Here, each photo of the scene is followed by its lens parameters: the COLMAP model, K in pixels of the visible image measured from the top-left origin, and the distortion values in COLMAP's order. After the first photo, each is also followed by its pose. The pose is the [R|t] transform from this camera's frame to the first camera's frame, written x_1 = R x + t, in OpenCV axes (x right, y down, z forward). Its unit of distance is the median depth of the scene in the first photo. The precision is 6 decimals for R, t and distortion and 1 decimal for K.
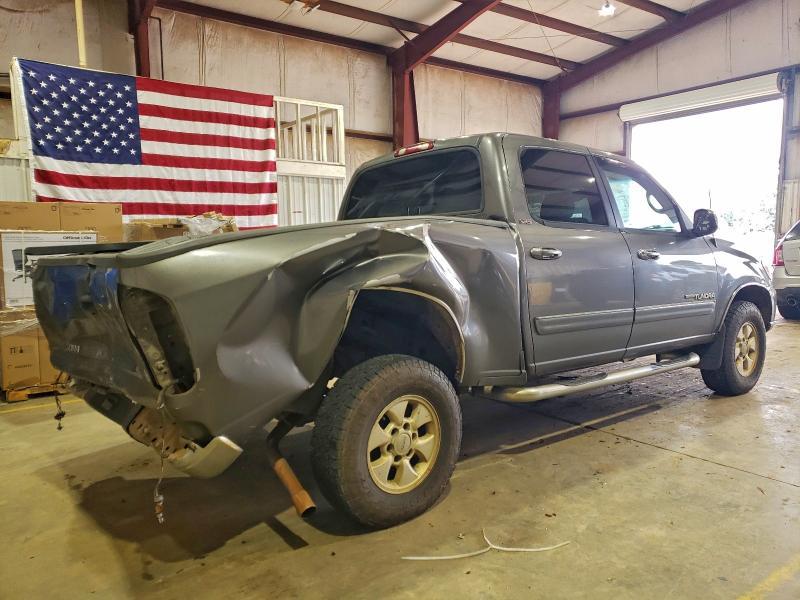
lens RADIAL K [[598.2, 0, 388.7], [0, 598.2, 300.7], [0, 0, 1]] dist [0.023234, -0.004569]
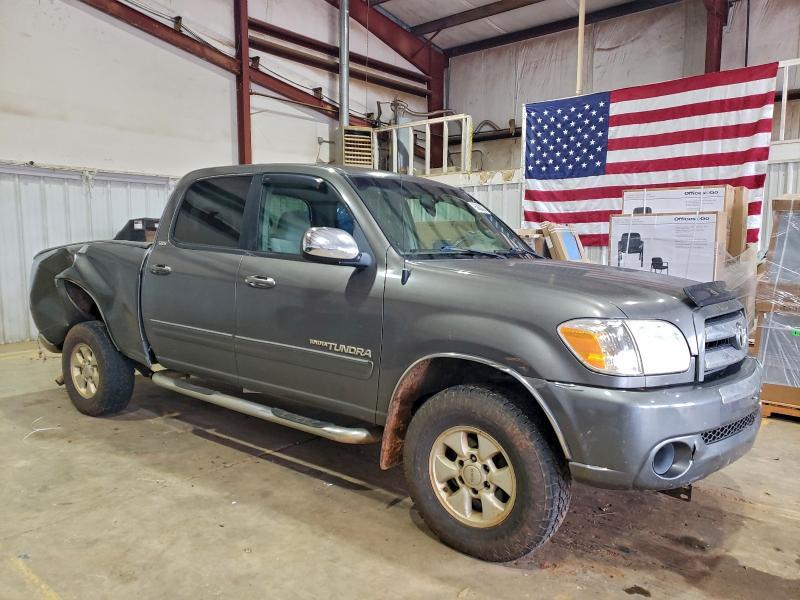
lens RADIAL K [[613.6, 0, 401.6], [0, 613.6, 297.5], [0, 0, 1]] dist [0.024833, 0.000471]
pose [[0.241458, 0.095451, -0.965705, 0.601331], [-0.100248, 0.992280, 0.073012, -0.060168], [0.965219, 0.079181, 0.249163, 0.433806]]
